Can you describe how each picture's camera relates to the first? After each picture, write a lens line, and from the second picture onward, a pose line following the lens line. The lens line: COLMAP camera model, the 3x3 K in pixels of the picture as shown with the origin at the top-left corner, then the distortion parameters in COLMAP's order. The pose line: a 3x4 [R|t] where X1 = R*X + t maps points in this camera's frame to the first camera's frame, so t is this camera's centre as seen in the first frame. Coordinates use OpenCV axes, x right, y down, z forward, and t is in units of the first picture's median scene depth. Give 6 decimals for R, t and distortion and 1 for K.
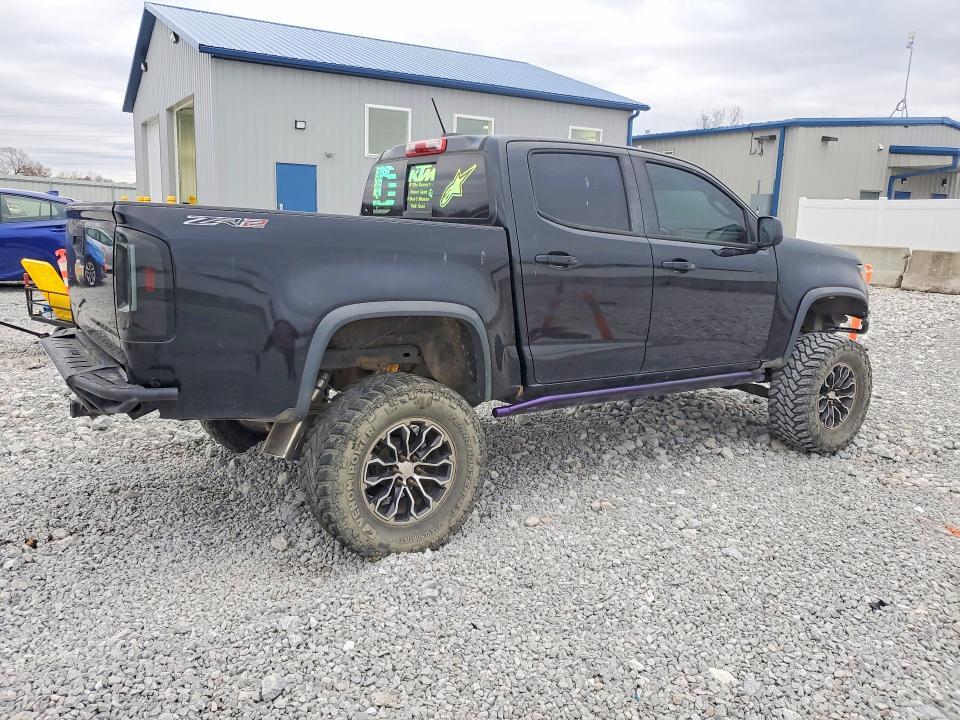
lens RADIAL K [[746.9, 0, 476.2], [0, 746.9, 358.0], [0, 0, 1]] dist [0.033059, 0.001688]
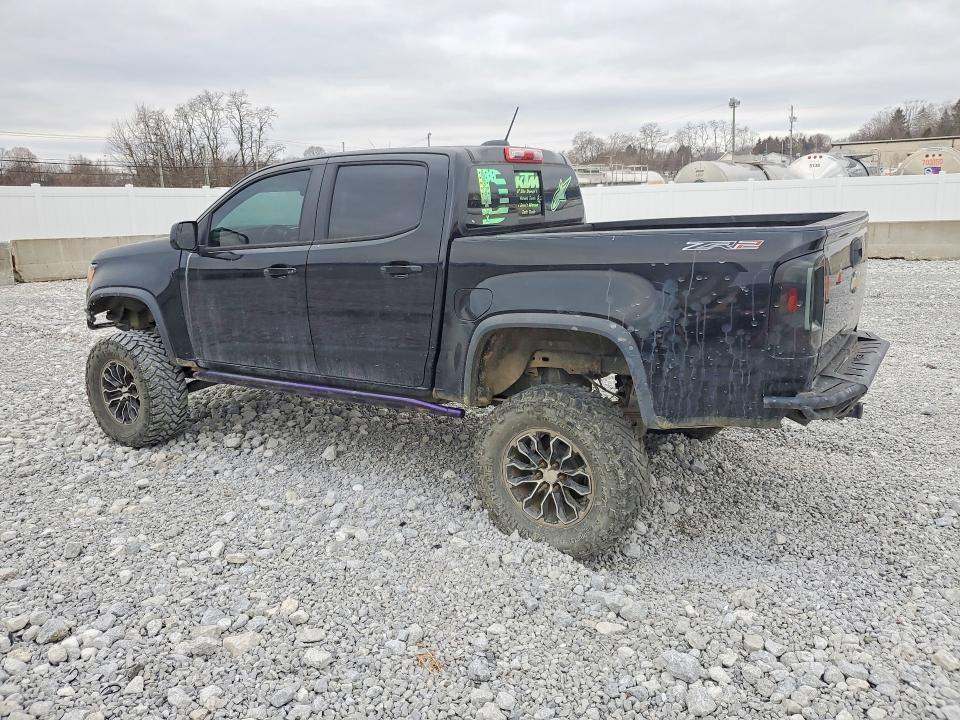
lens RADIAL K [[746.9, 0, 476.2], [0, 746.9, 358.0], [0, 0, 1]] dist [0.033059, 0.001688]
pose [[-0.391386, -0.212668, 0.895315, -0.933770], [0.185701, 0.934660, 0.303193, -0.311892], [-0.901295, 0.284926, -0.326320, 1.334242]]
